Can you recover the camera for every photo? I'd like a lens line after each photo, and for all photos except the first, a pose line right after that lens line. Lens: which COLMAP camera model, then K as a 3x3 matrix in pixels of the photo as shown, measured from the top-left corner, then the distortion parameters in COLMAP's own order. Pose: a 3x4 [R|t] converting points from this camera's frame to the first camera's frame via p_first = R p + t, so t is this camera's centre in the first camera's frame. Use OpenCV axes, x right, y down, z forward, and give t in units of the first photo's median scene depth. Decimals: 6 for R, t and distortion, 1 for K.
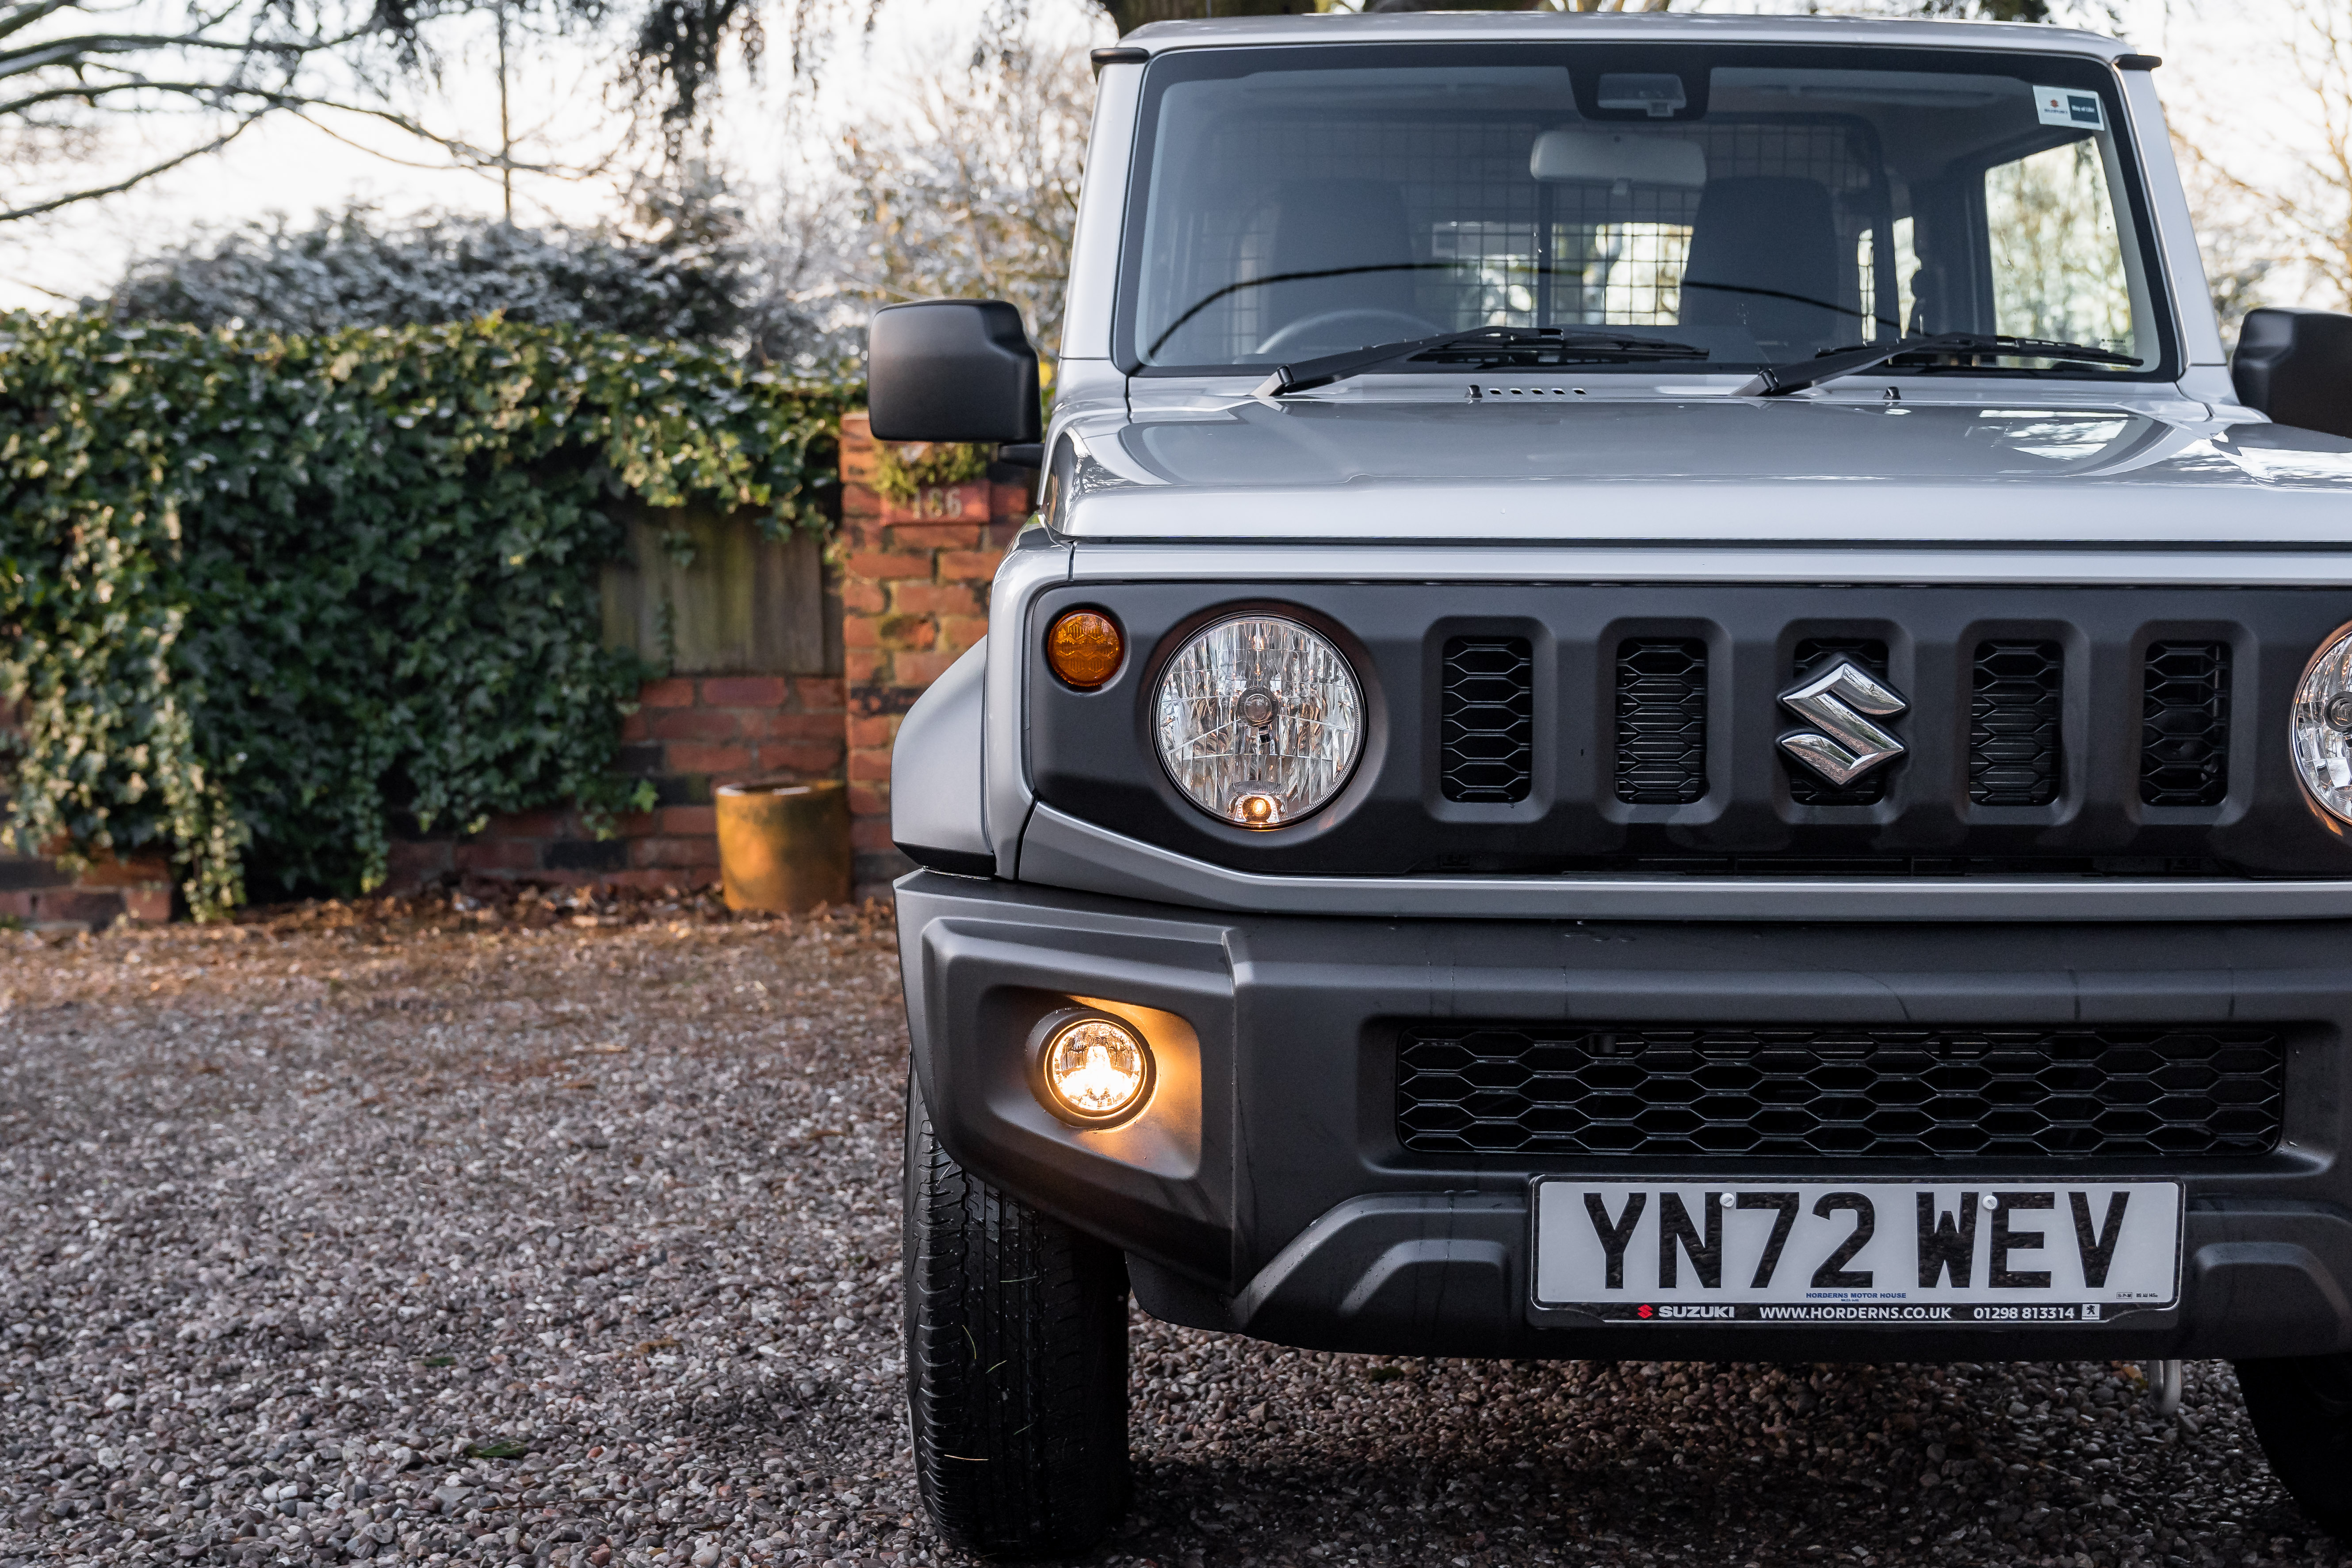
lens RADIAL K [[2948.8, 0, 1234.0], [0, 2948.8, 784.4], [0, 0, 1]] dist [0.001833, 0.025678]
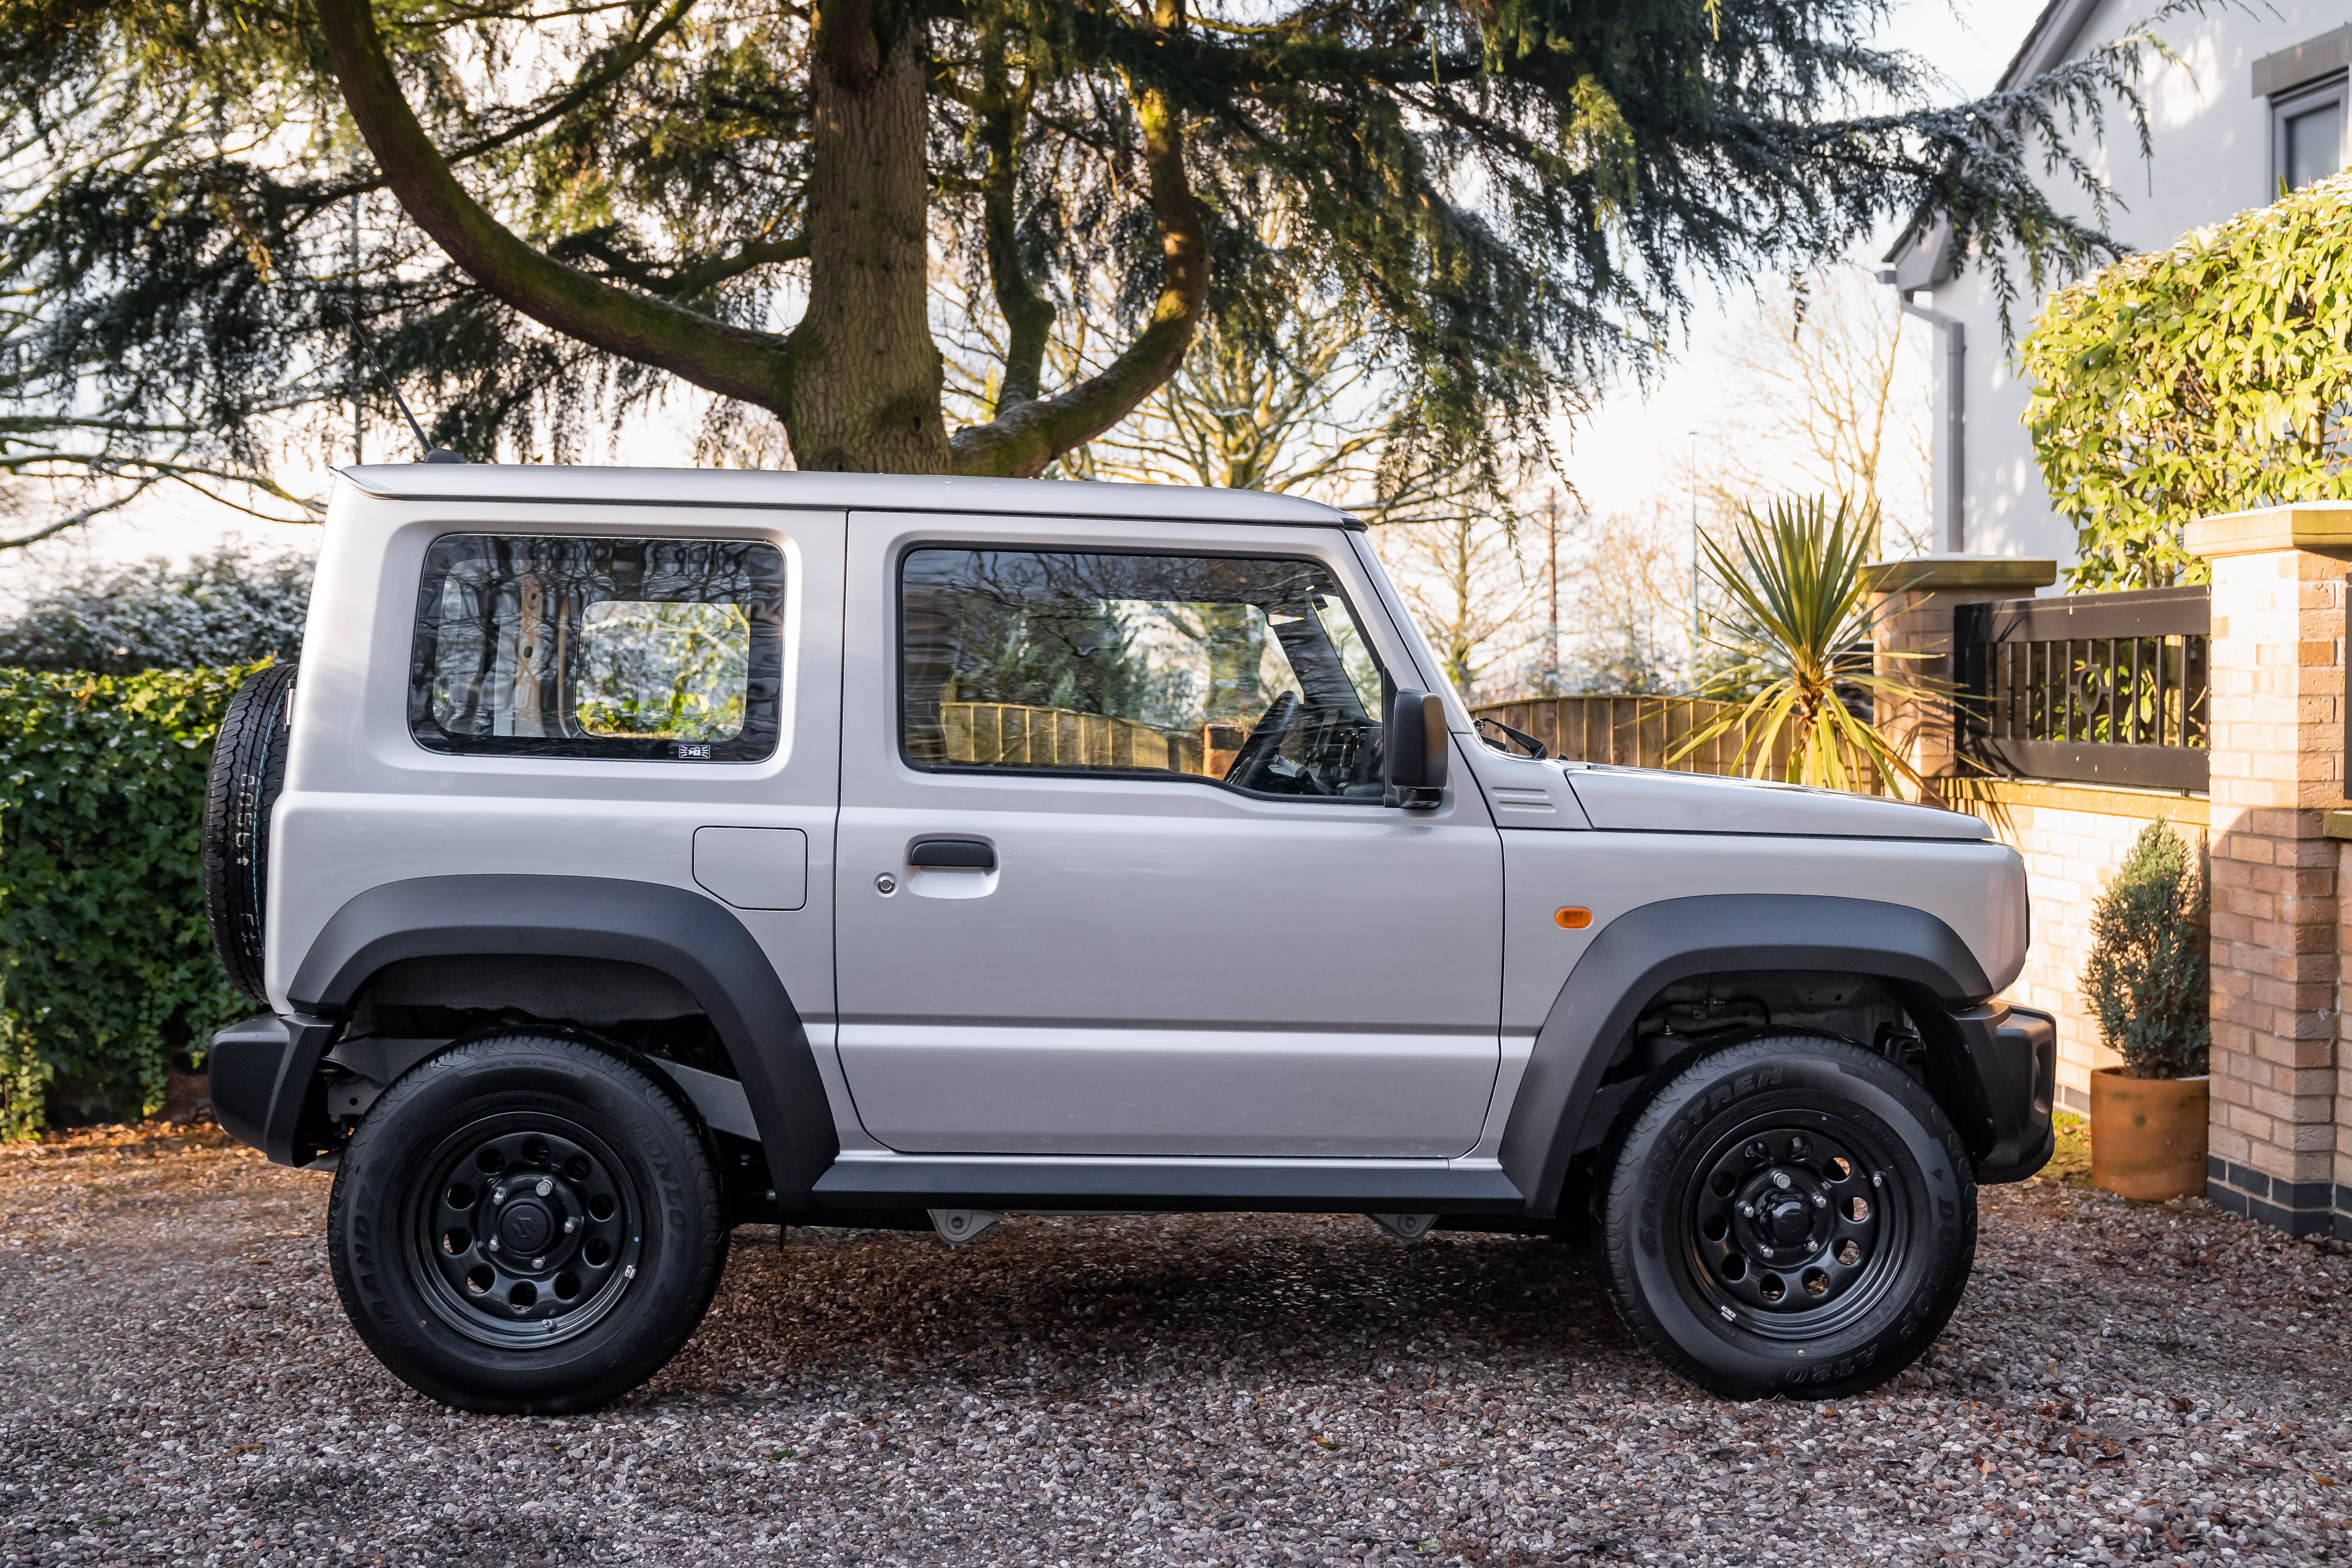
lens RADIAL K [[2451.6, 0, 1168.9], [0, 2451.6, 760.7], [0, 0, 1]] dist [-0.001979, -0.002144]
pose [[0.997705, -0.005472, 0.067490, 0.100480], [0.012497, 0.994488, -0.104103, 0.000071], [-0.066549, 0.104707, 0.992274, -0.113753]]
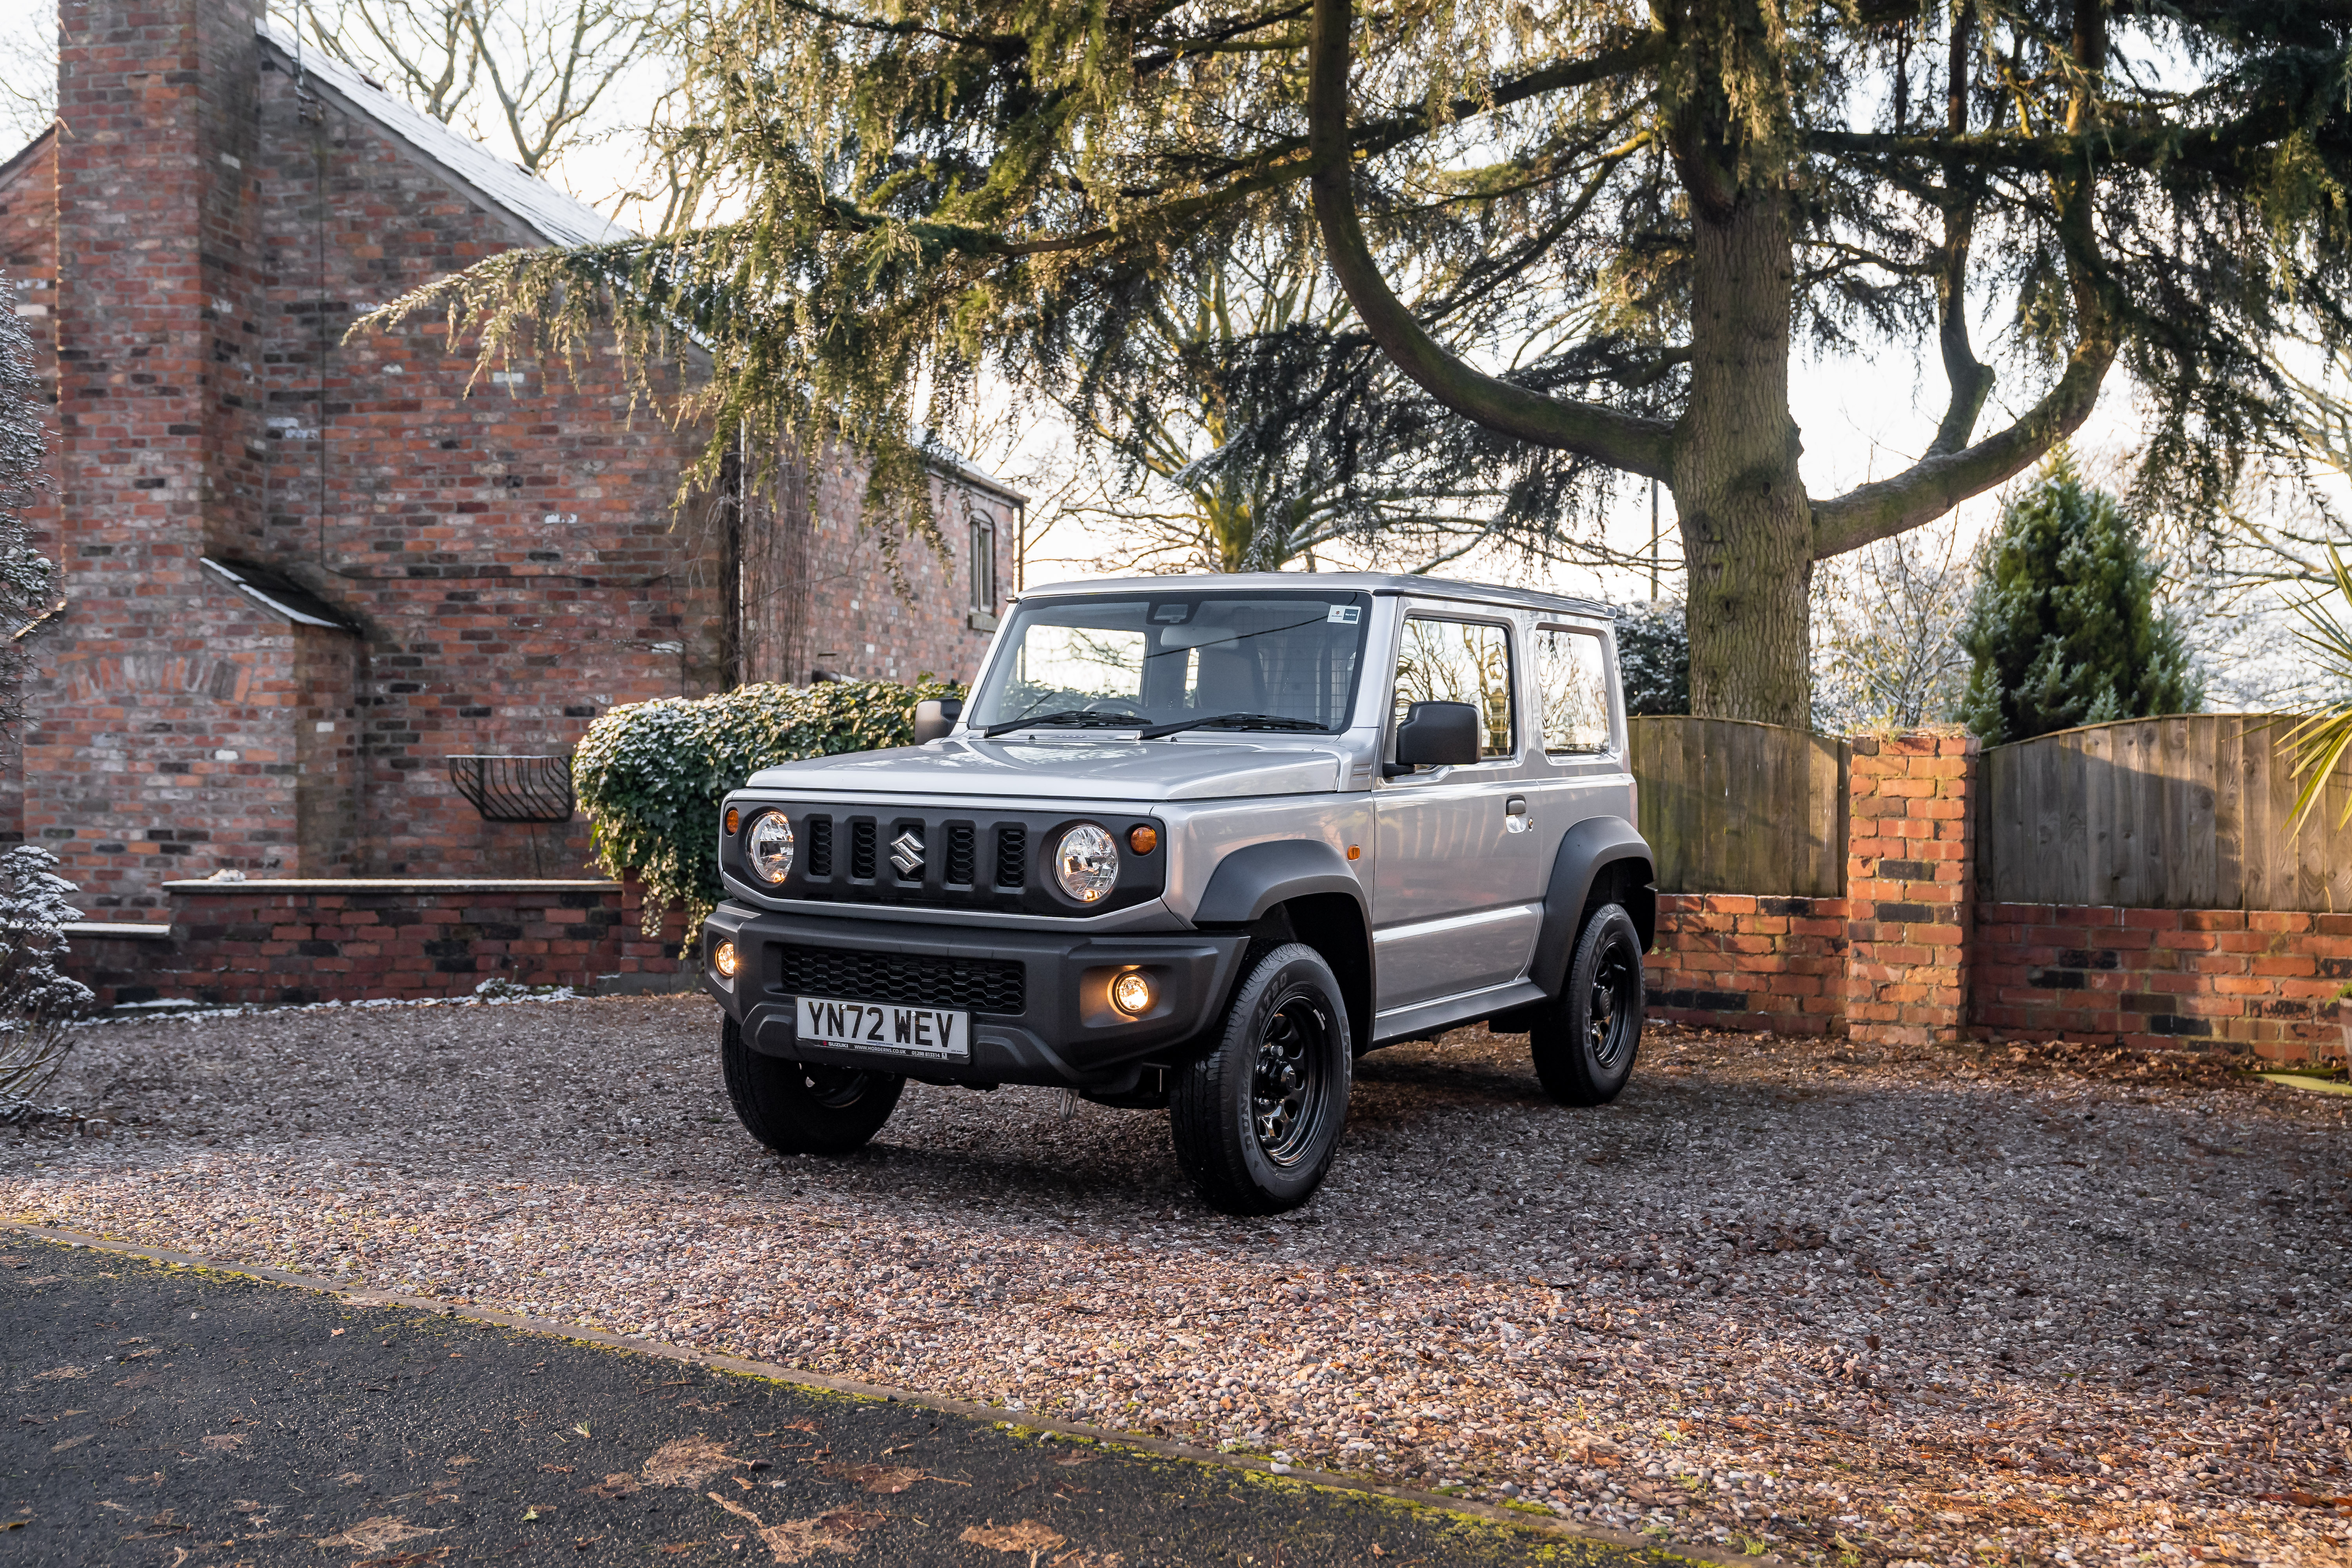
lens RADIAL K [[2274.0, 0, 1166.2], [0, 2274.0, 773.6], [0, 0, 1]] dist [-0.007092, 0.007368]
pose [[0.852389, 0.017197, -0.522626, 0.709568], [-0.070868, 0.994037, -0.082874, 0.031113], [0.518084, 0.107678, 0.848525, -0.354564]]
